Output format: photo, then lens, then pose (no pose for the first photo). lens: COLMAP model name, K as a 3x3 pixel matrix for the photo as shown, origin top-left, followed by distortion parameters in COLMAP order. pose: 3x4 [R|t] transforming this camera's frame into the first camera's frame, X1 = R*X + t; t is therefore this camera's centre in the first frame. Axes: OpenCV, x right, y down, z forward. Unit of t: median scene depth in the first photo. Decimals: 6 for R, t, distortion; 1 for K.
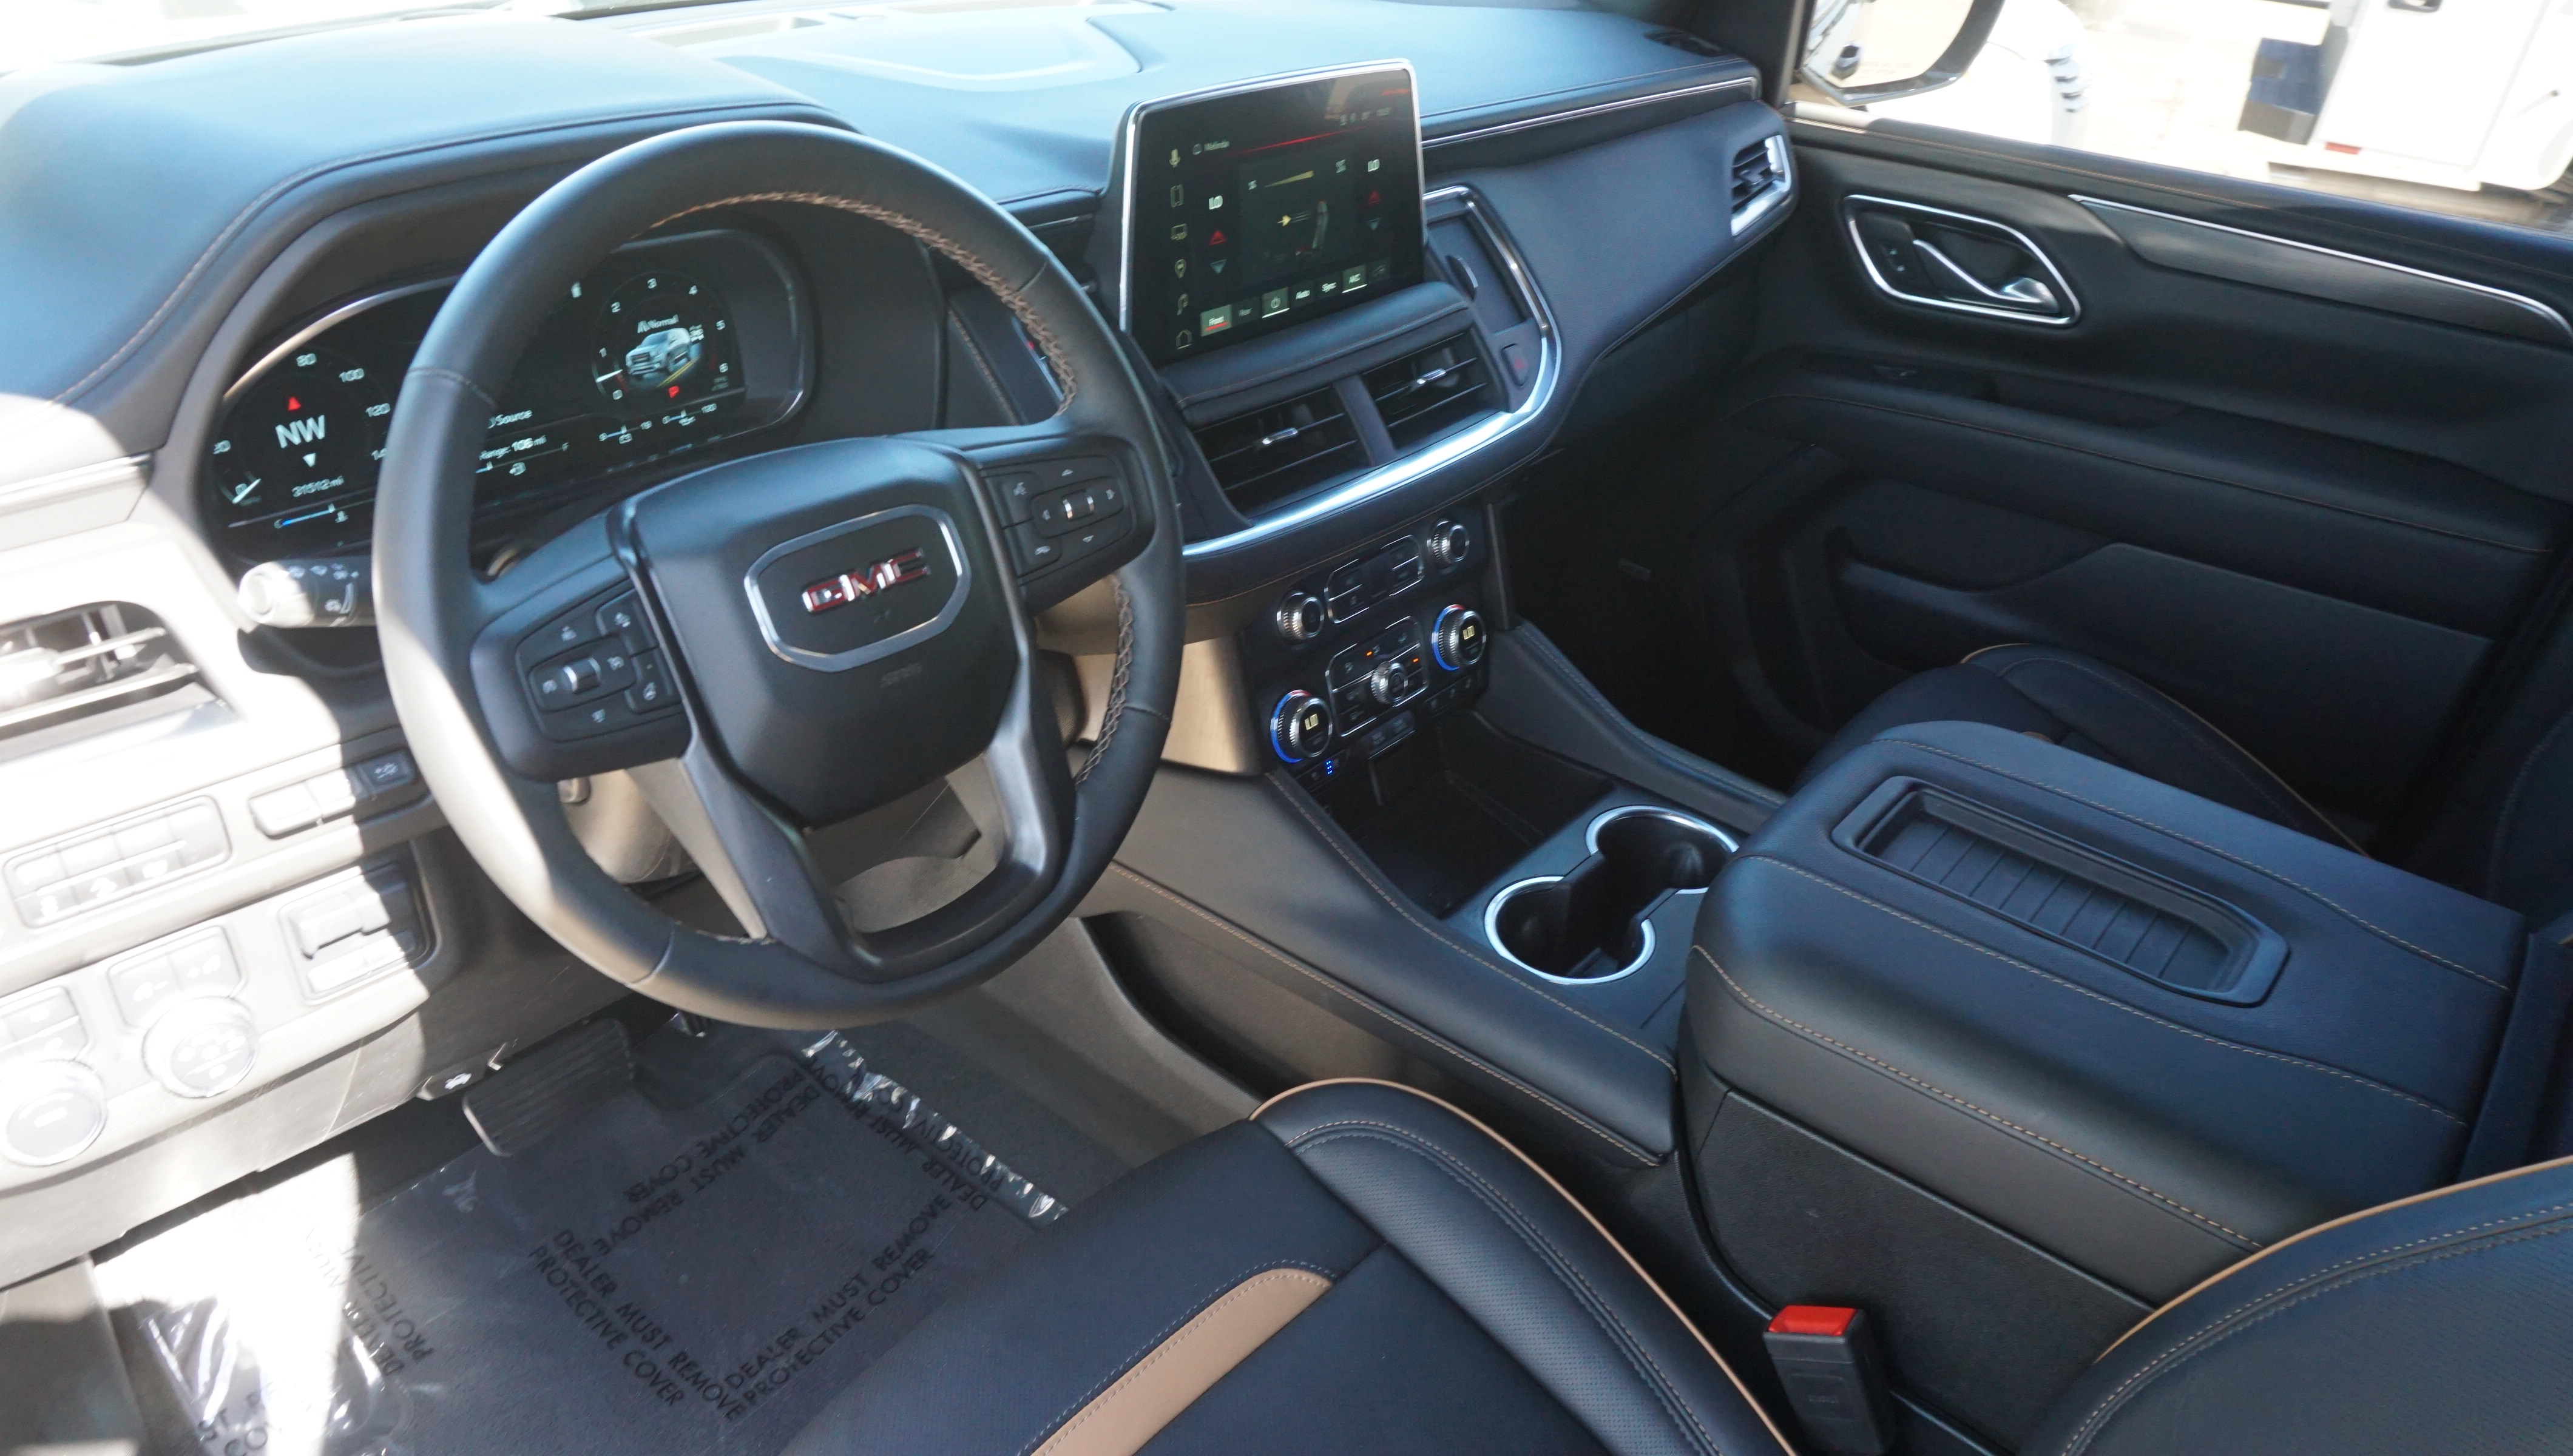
lens RADIAL K [[1738.1, 0, 1277.6], [0, 1738.1, 716.2], [0, 0, 1]] dist [-0.046387, 0.035241]
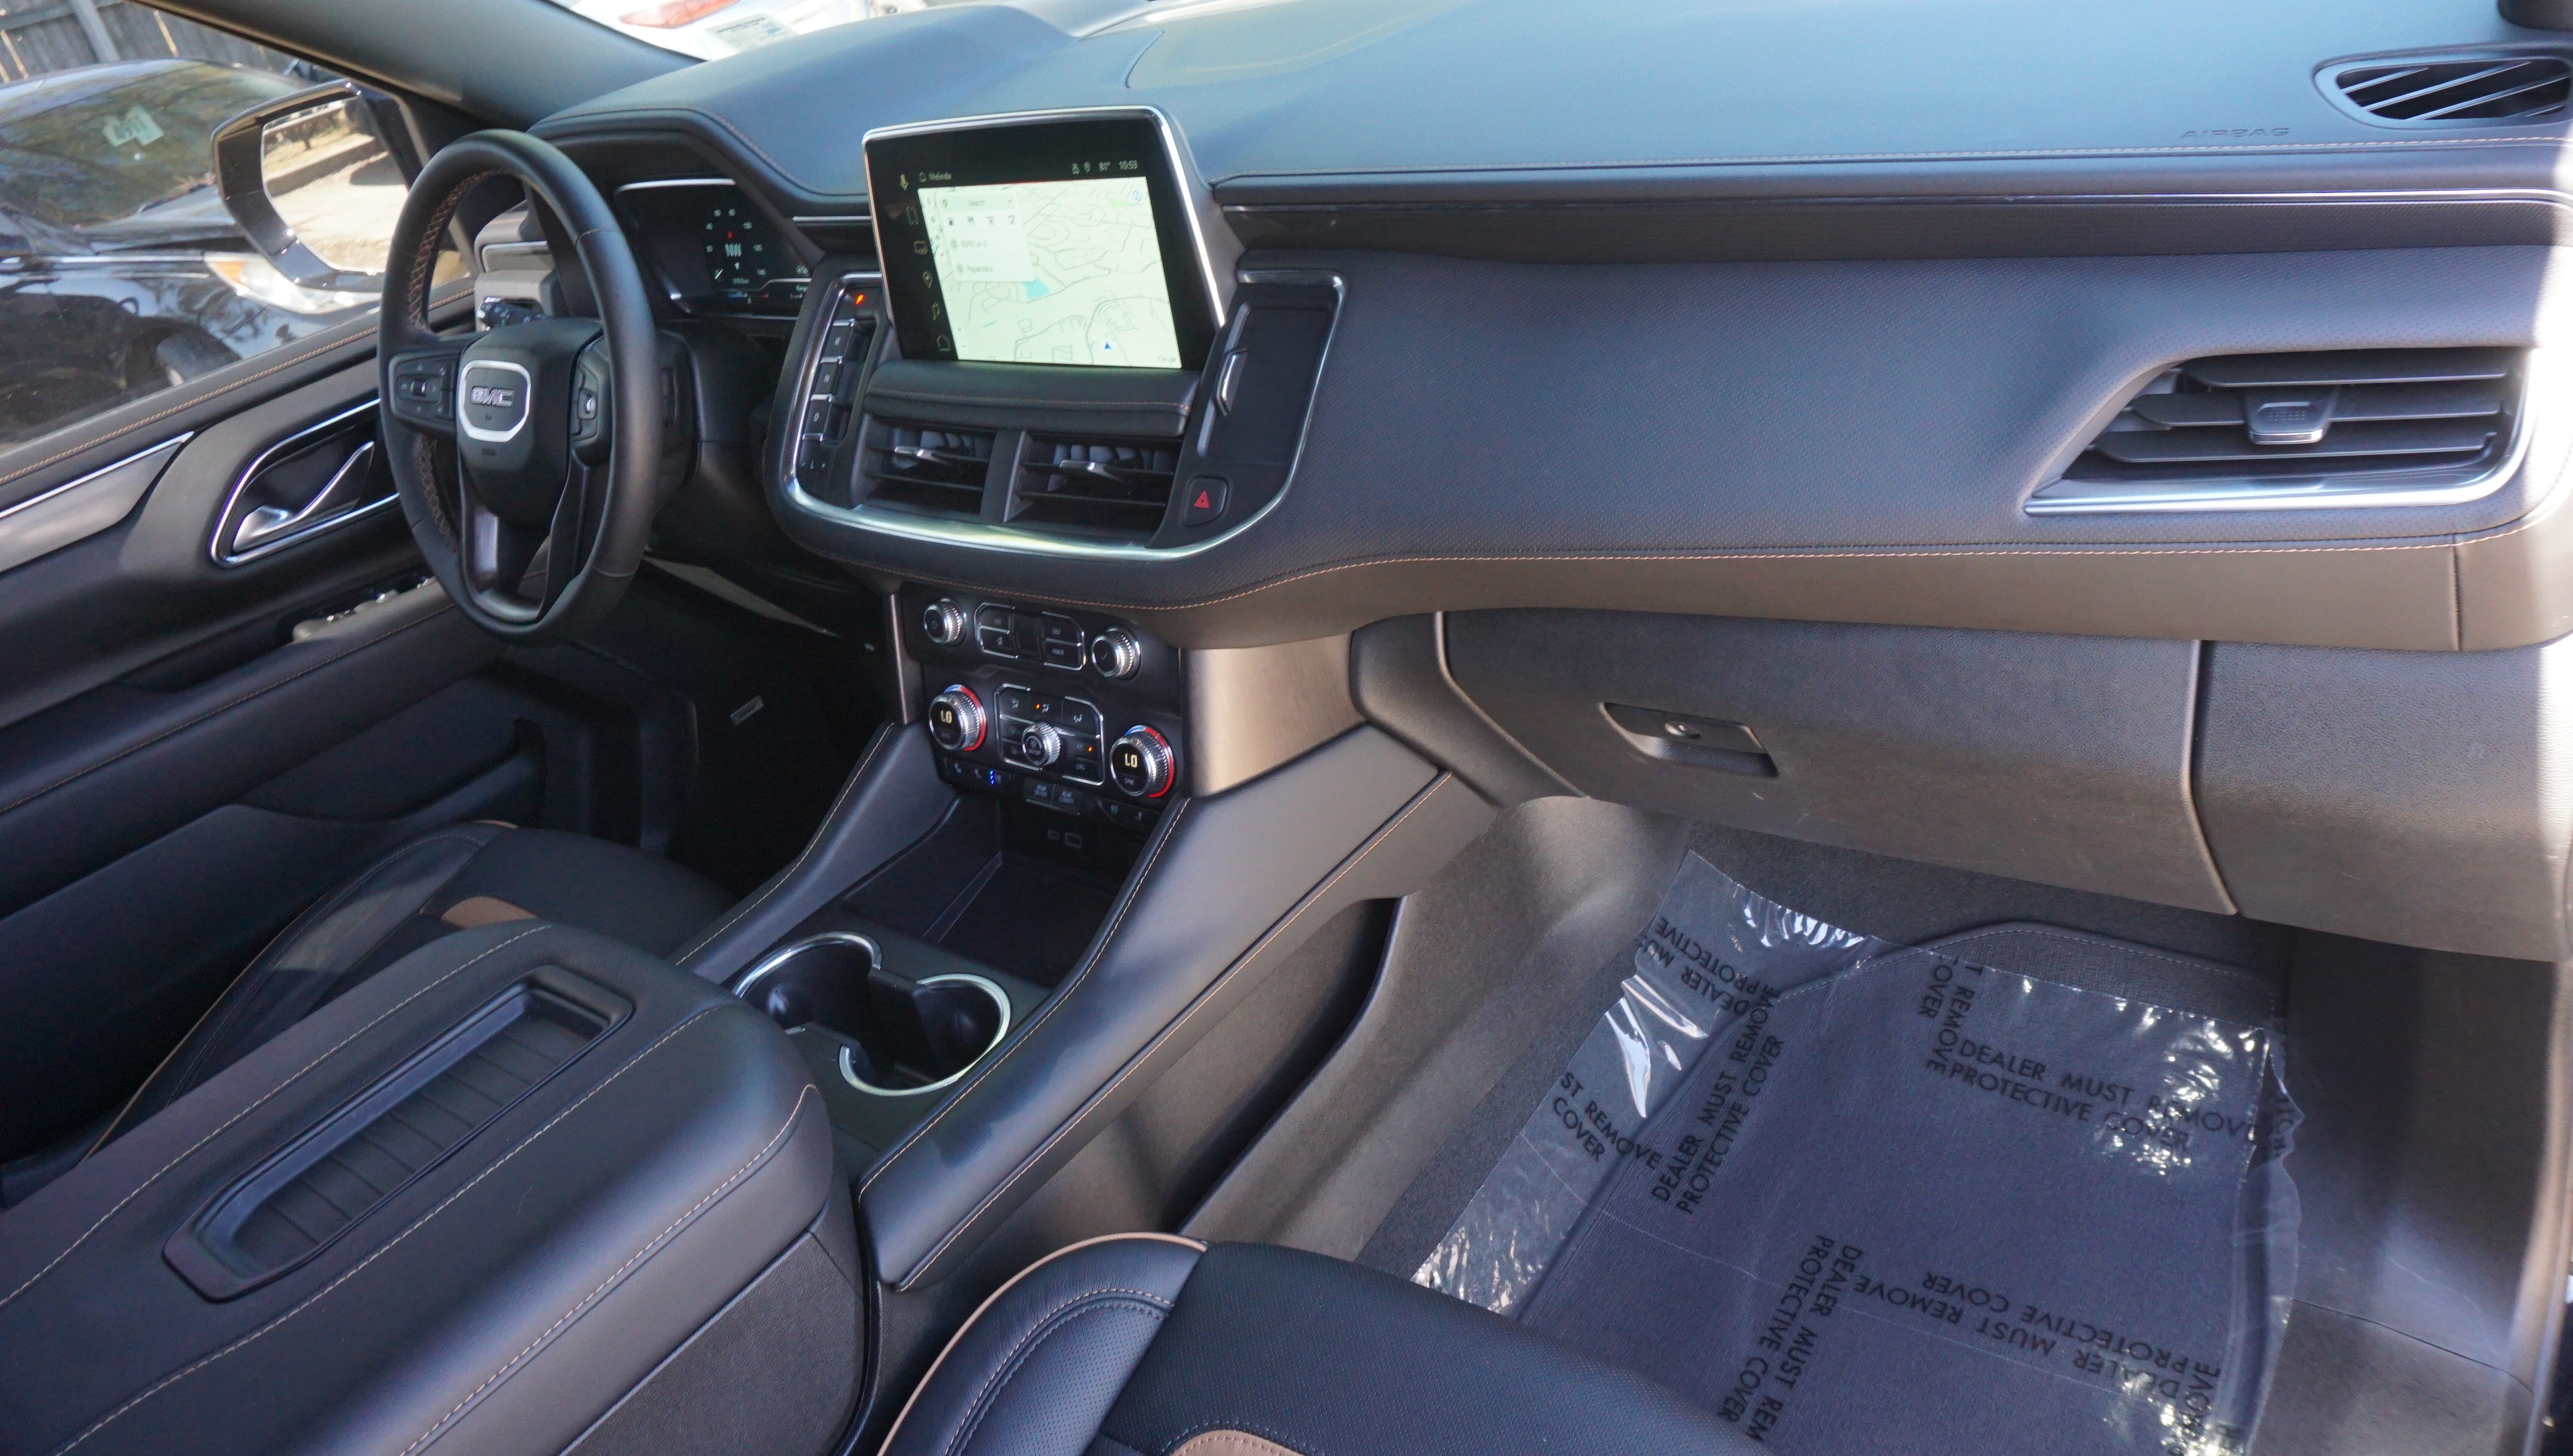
lens RADIAL K [[1738.1, 0, 1286.4], [0, 1738.1, 724.9], [0, 0, 1]] dist [-0.046387, 0.035241]
pose [[0.042410, 0.450853, -0.891590, 1.137214], [-0.304521, 0.855764, 0.418252, -0.583151], [0.951561, 0.253770, 0.173587, 1.170856]]
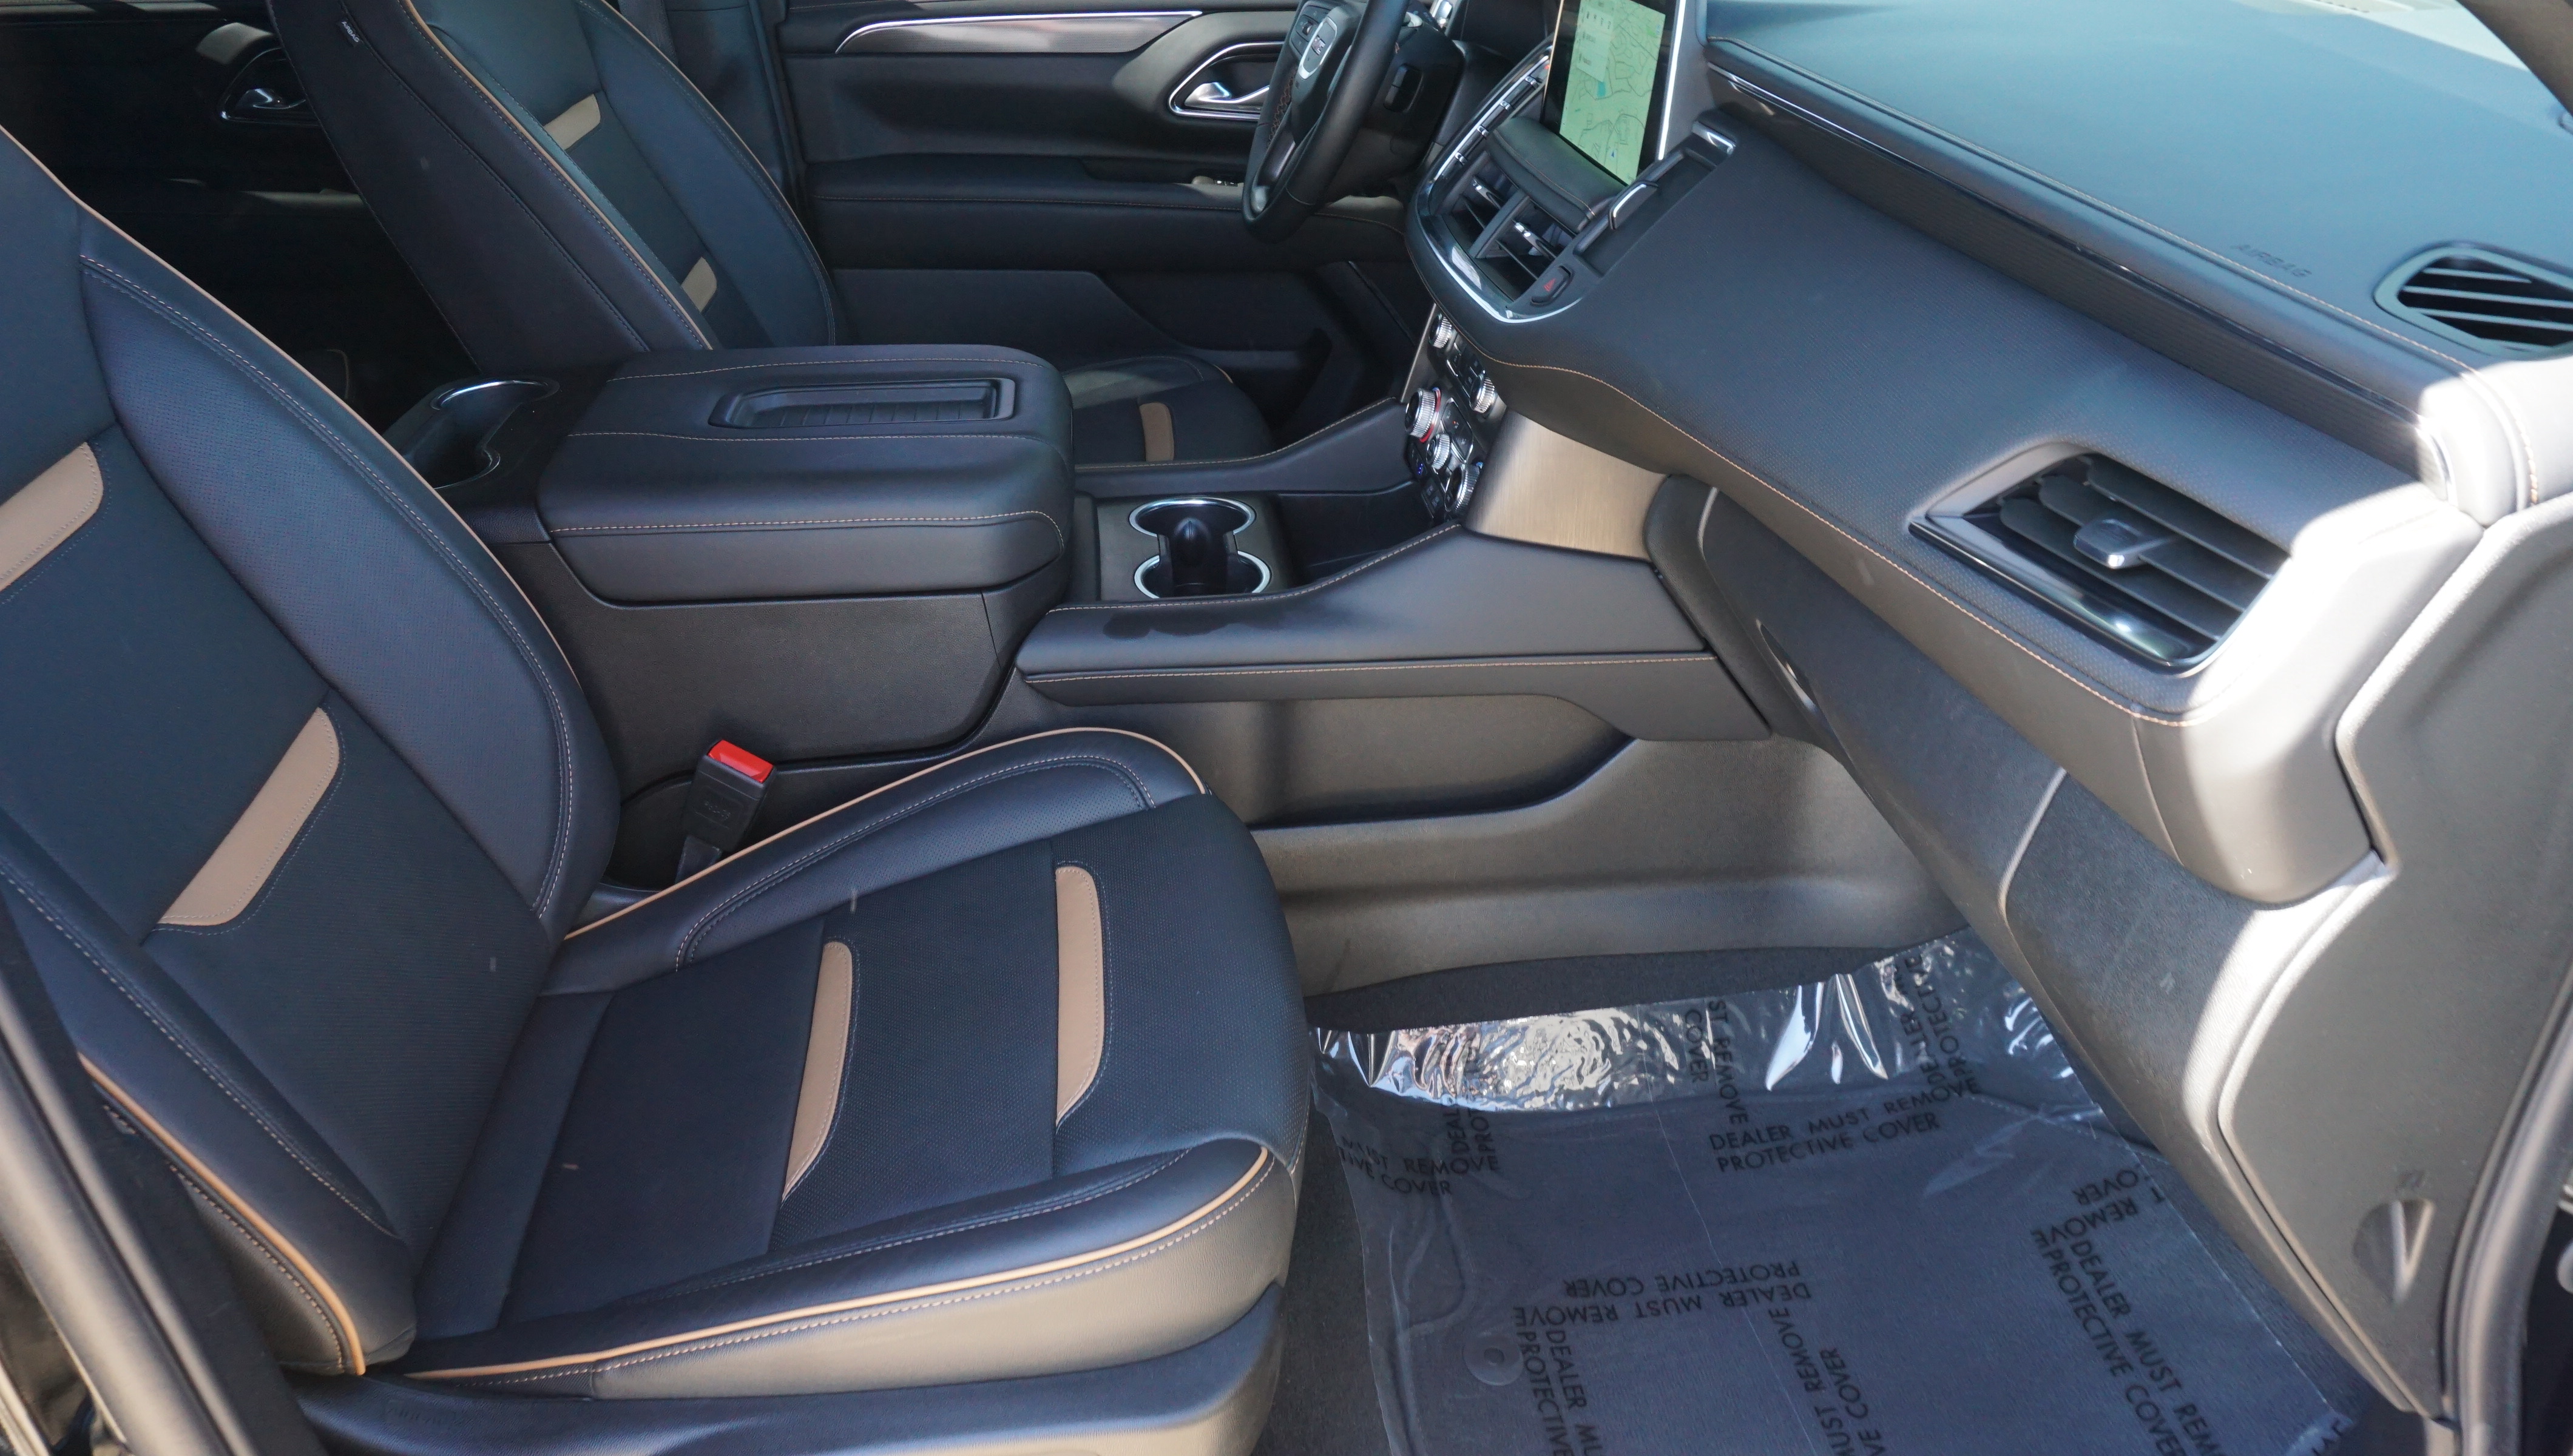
lens RADIAL K [[1738.1, 0, 1278.4], [0, 1738.1, 740.1], [0, 0, 1]] dist [-0.046387, 0.035241]
pose [[-0.695871, 0.309643, -0.647985, 1.161698], [-0.389534, 0.595285, 0.702780, -0.832757], [0.603346, 0.741456, -0.293625, 1.736399]]
